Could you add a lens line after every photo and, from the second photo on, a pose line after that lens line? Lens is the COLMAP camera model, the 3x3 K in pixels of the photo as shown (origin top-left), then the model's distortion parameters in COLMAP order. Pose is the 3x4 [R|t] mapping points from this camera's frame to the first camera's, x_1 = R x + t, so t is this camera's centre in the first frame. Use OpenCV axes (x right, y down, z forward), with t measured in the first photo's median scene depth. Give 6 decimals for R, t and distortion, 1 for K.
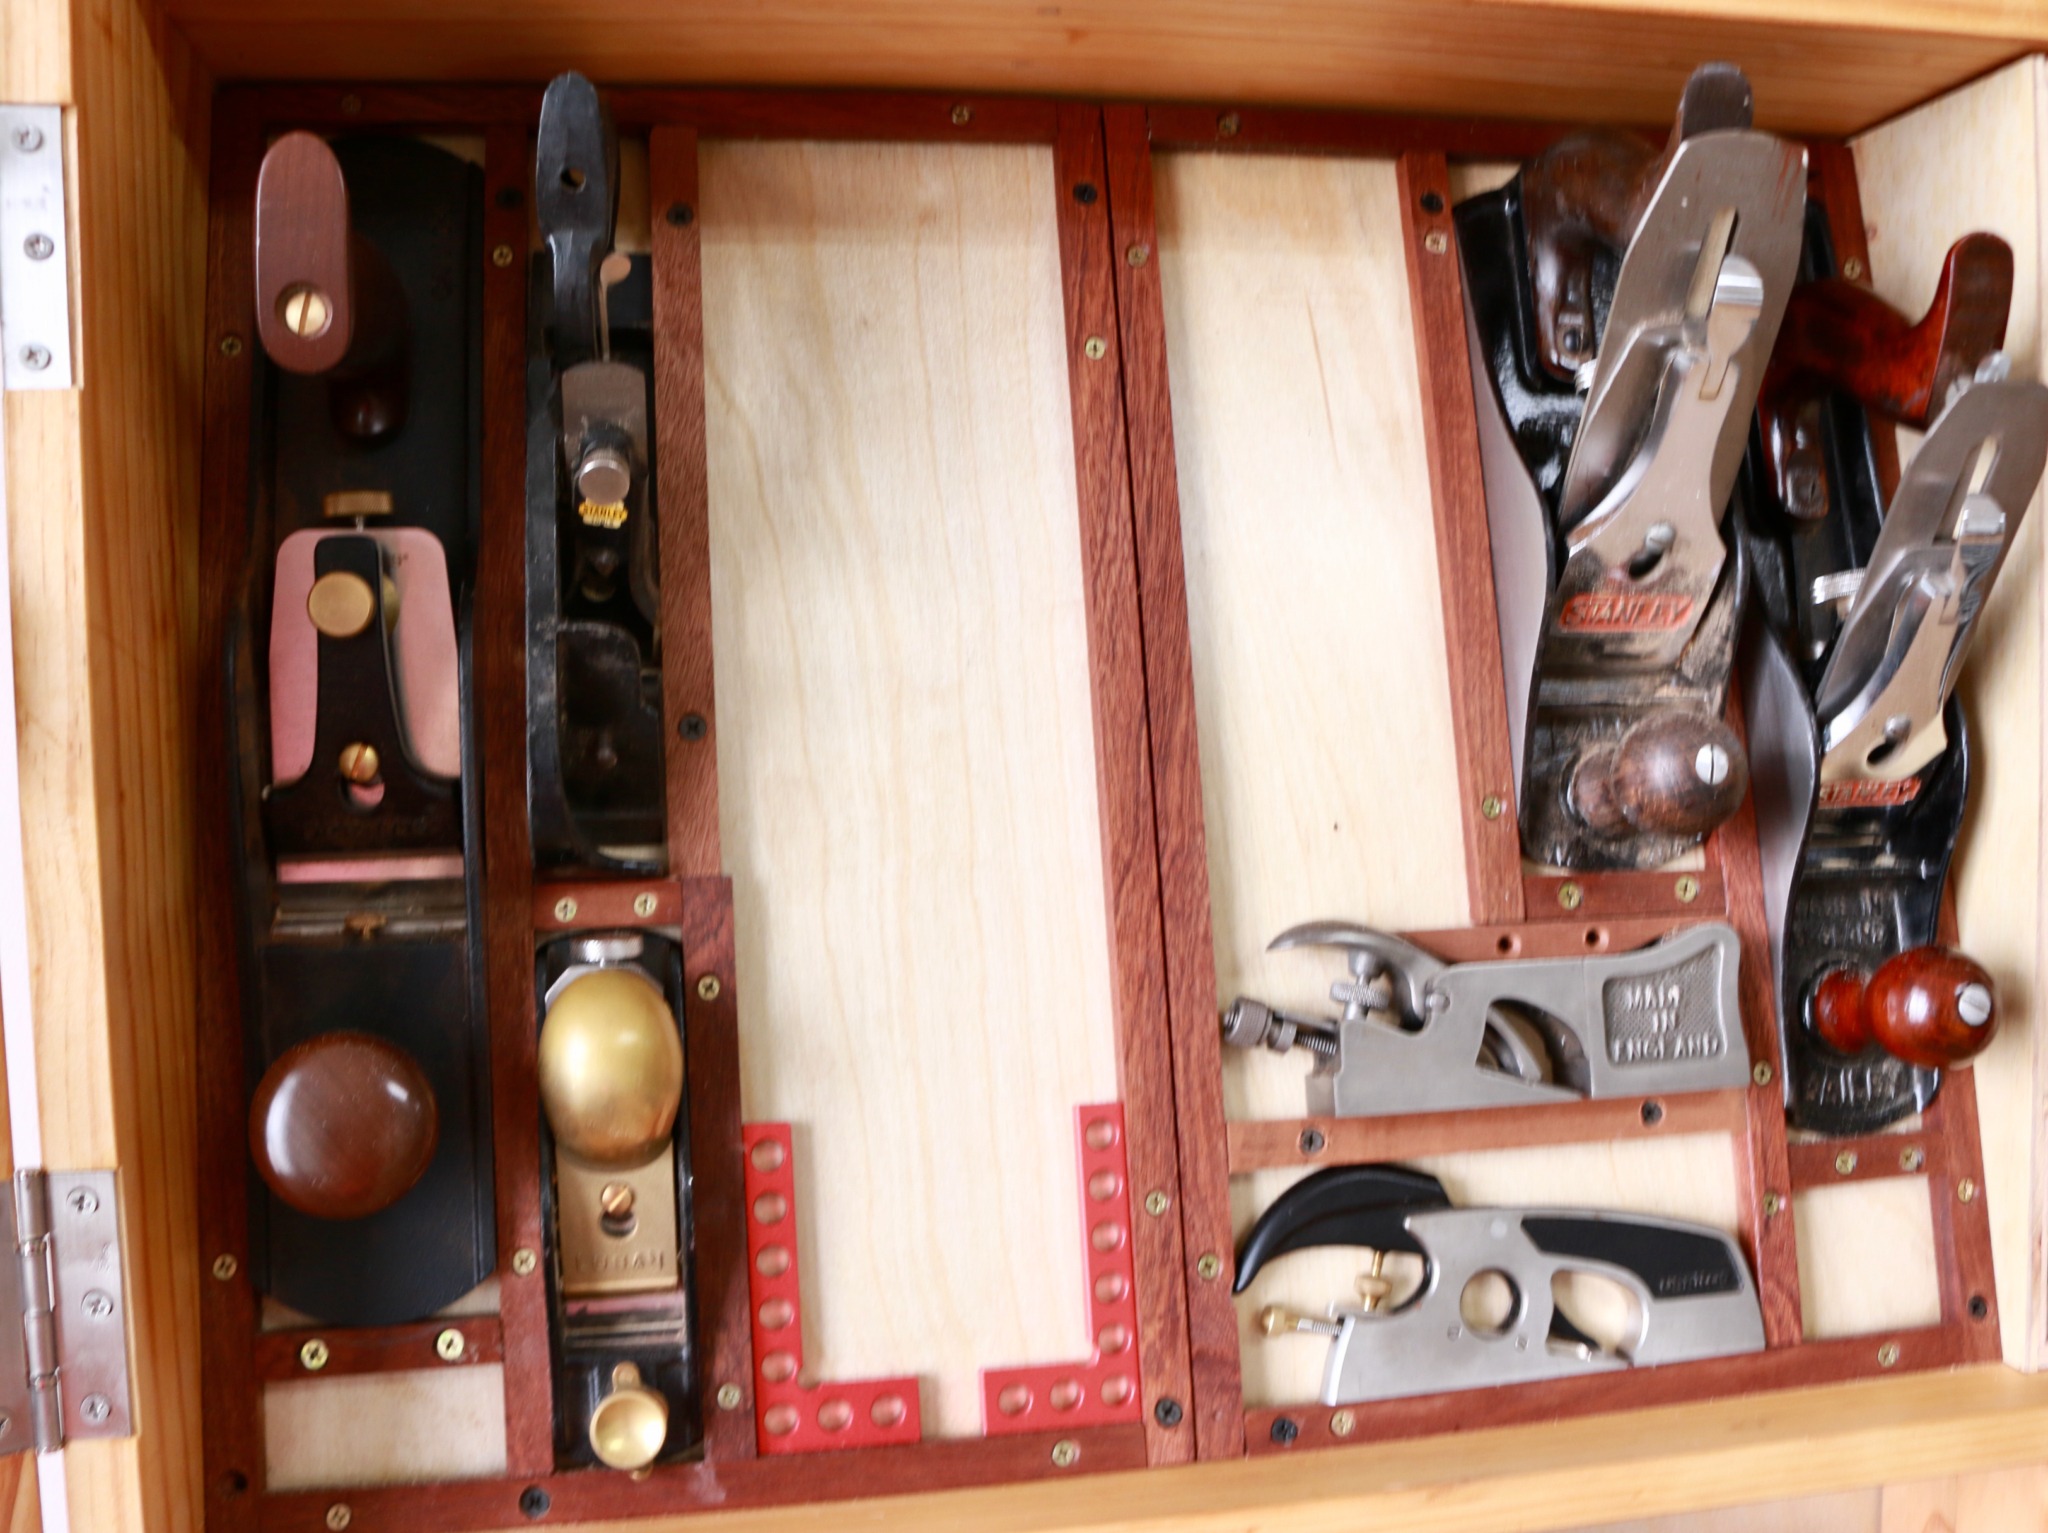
lens RADIAL K [[1859.9, 0, 1024.0], [0, 1859.9, 766.5], [0, 0, 1]] dist [-0.161739, 0.122213]
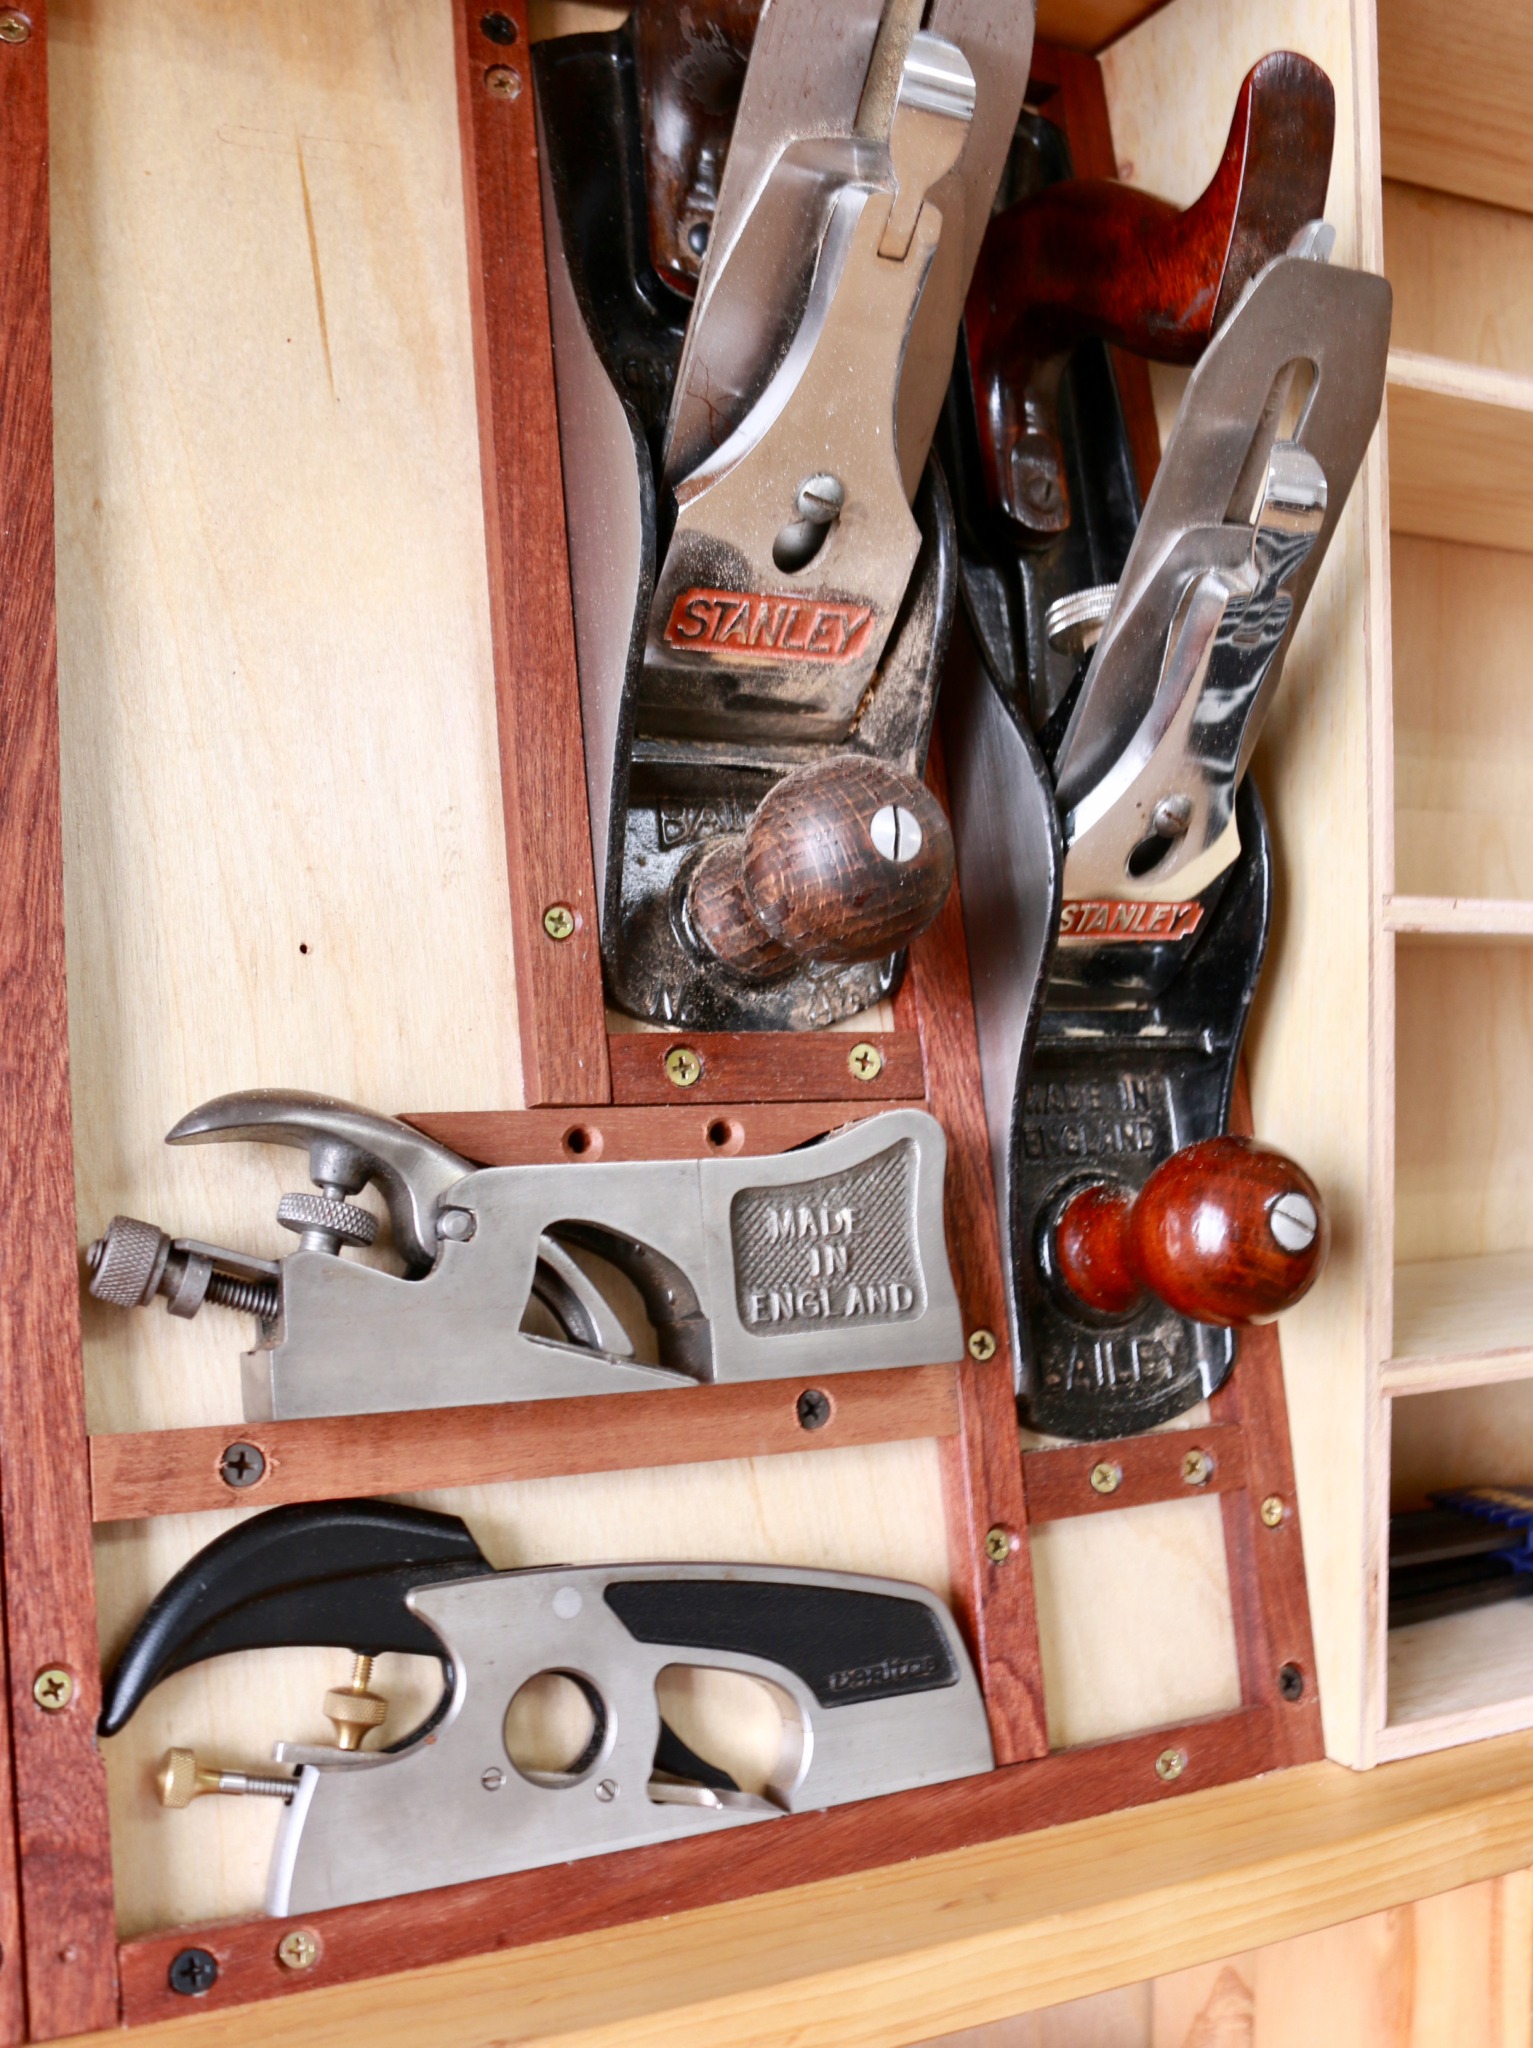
lens RADIAL K [[1927.5, 0, 766.5], [0, 1927.5, 1024.0], [0, 0, 1]] dist [-0.150072, 0.105278]
pose [[0.963914, 0.014631, 0.265811, 0.151027], [-0.001619, 0.998792, -0.049103, 0.090024], [-0.266209, 0.046901, 0.962774, 0.357831]]
